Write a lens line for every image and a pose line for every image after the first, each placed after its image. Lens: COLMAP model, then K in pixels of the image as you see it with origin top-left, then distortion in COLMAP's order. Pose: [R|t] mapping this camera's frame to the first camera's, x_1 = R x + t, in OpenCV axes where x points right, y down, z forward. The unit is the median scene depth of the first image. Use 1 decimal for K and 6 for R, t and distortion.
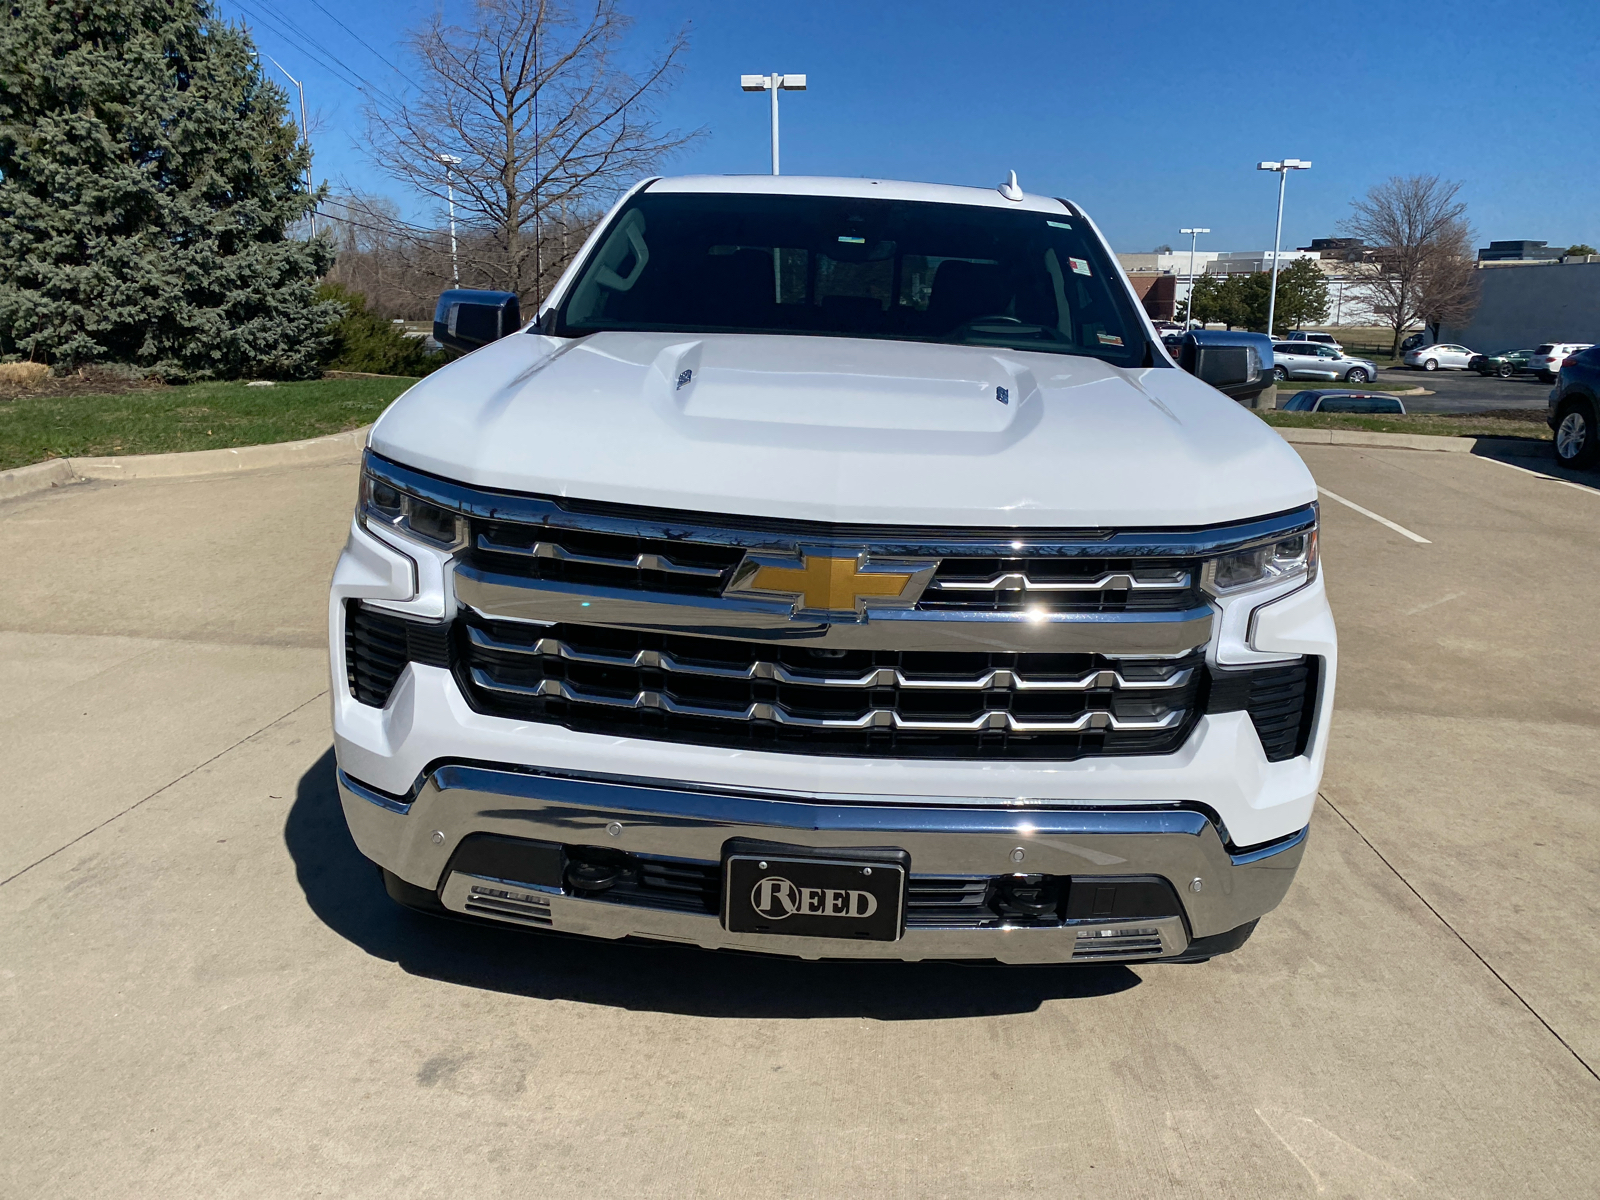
lens RADIAL K [[1252.5, 0, 834.2], [0, 1252.5, 606.2], [0, 0, 1]] dist [0.014290, -0.006528]
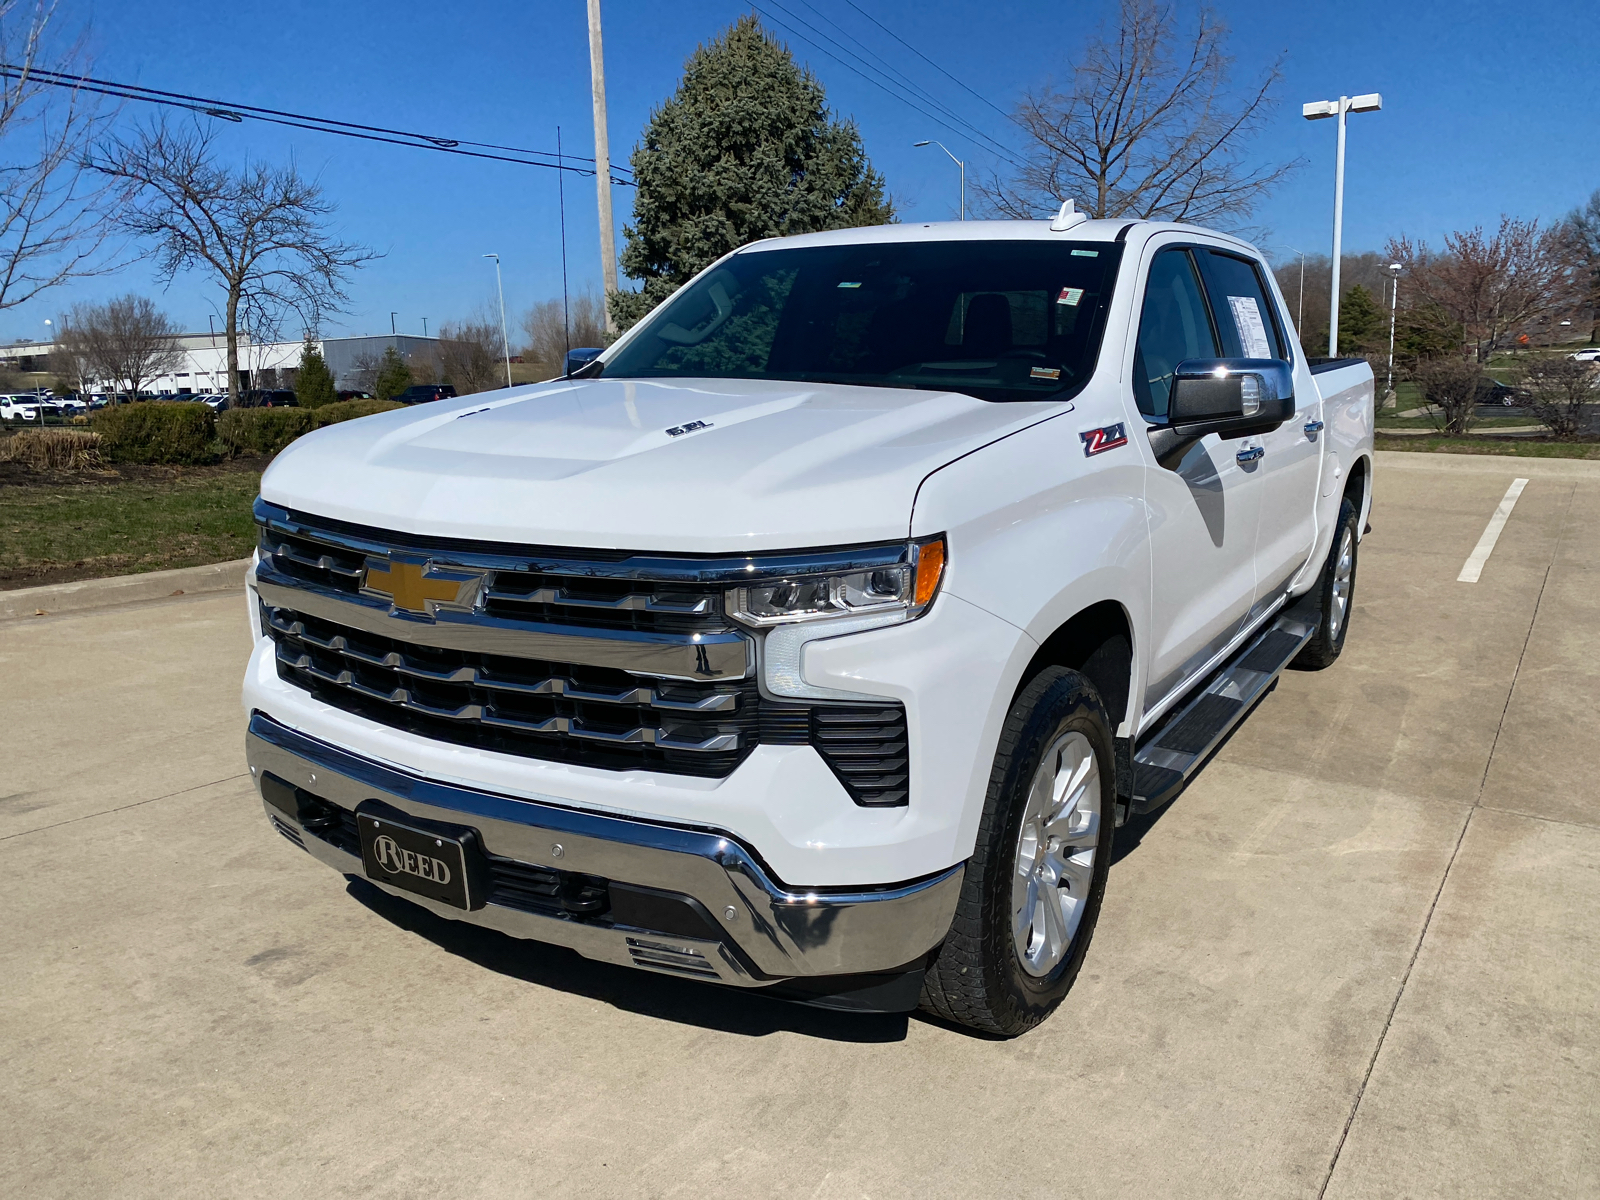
lens RADIAL K [[1249.1, 0, 823.0], [0, 1249.1, 623.3], [0, 0, 1]] dist [0.014329, 0.005954]
pose [[0.862606, 0.069391, -0.501094, 0.125831], [-0.082402, 0.996592, -0.003845, -0.001807], [0.499120, 0.044608, 0.865384, 0.025254]]
